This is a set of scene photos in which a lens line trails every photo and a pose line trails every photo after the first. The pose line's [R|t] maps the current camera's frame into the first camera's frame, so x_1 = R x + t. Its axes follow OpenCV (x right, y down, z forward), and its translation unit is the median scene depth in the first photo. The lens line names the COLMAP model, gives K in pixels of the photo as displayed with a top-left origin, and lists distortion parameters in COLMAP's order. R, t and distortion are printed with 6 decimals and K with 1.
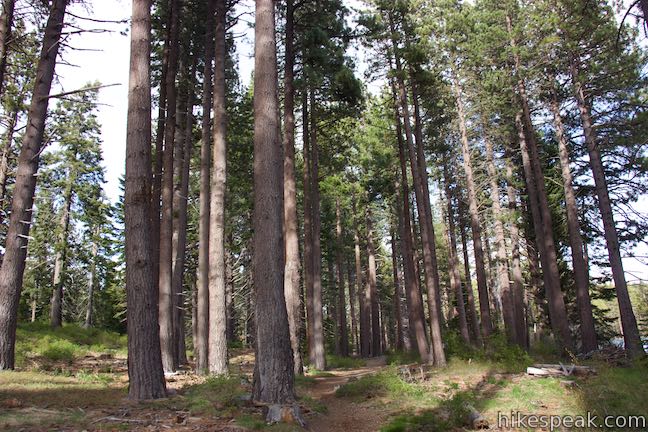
lens RADIAL K [[687.4, 0, 324.0], [0, 687.4, 216.0], [0, 0, 1]] dist [0.000738, -0.000105]
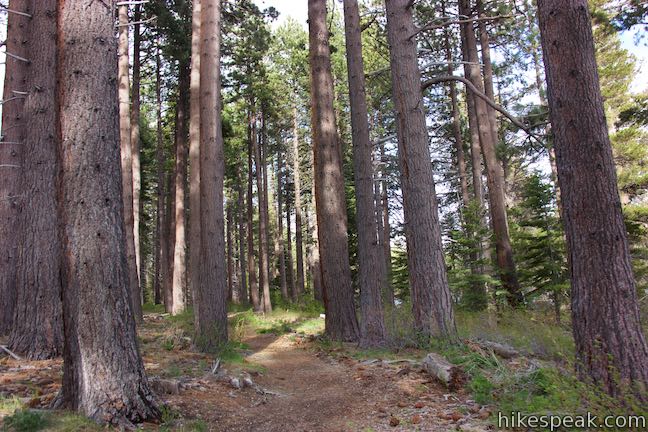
lens RADIAL K [[687.4, 0, 324.0], [0, 687.4, 216.0], [0, 0, 1]] dist [0.000738, -0.000105]
pose [[0.965406, 0.058041, 0.254211, -0.059216], [-0.075838, 0.995267, 0.060768, -0.051607], [-0.249480, -0.077944, 0.965238, -0.255072]]
